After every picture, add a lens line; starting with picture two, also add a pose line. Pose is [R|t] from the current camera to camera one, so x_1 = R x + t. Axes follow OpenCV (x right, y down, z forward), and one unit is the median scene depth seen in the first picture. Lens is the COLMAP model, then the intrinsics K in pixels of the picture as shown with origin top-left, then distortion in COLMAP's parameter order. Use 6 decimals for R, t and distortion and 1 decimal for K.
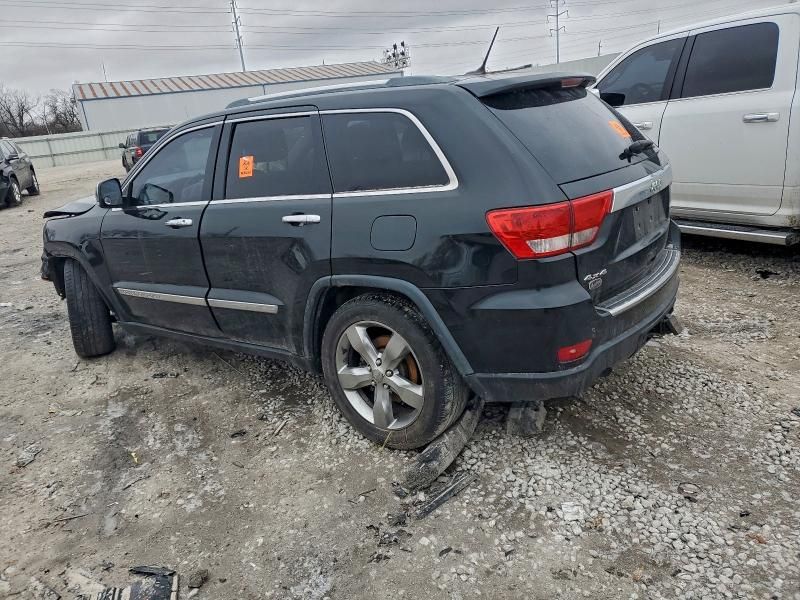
lens RADIAL K [[648.2, 0, 409.0], [0, 648.2, 301.1], [0, 0, 1]] dist [0.037979, -0.008105]
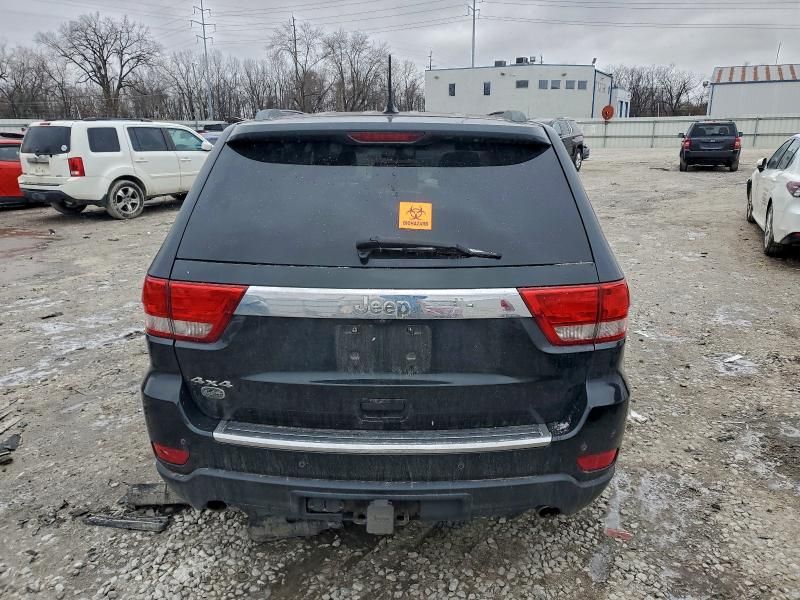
lens RADIAL K [[648.2, 0, 409.0], [0, 648.2, 301.1], [0, 0, 1]] dist [0.037979, -0.008105]
pose [[0.553482, 0.308444, -0.773641, 0.129465], [-0.283839, 0.943144, 0.172958, -0.043628], [0.783003, 0.123860, 0.609562, 0.089472]]
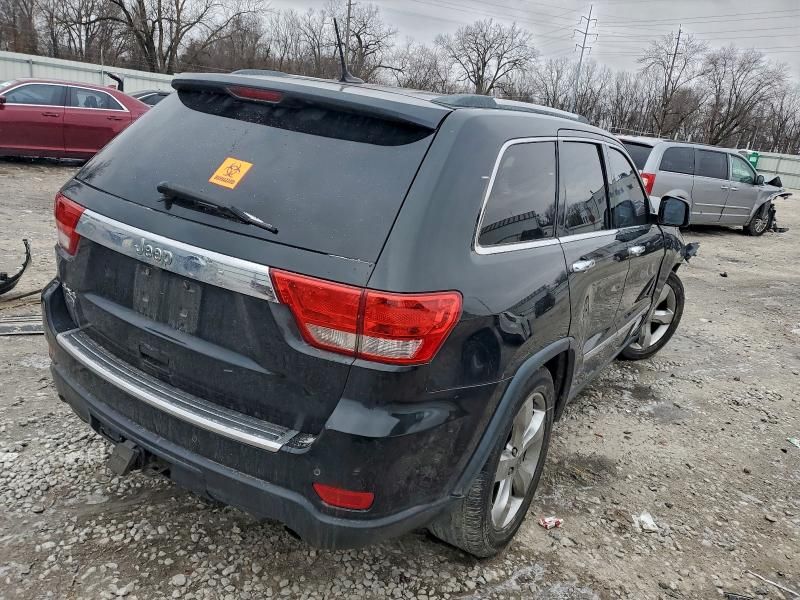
lens RADIAL K [[648.2, 0, 409.0], [0, 648.2, 301.1], [0, 0, 1]] dist [0.037979, -0.008105]
pose [[0.009190, 0.371437, -0.928413, 0.145128], [-0.400896, 0.851938, 0.336873, -0.066011], [0.916077, 0.369101, 0.156737, 0.166158]]
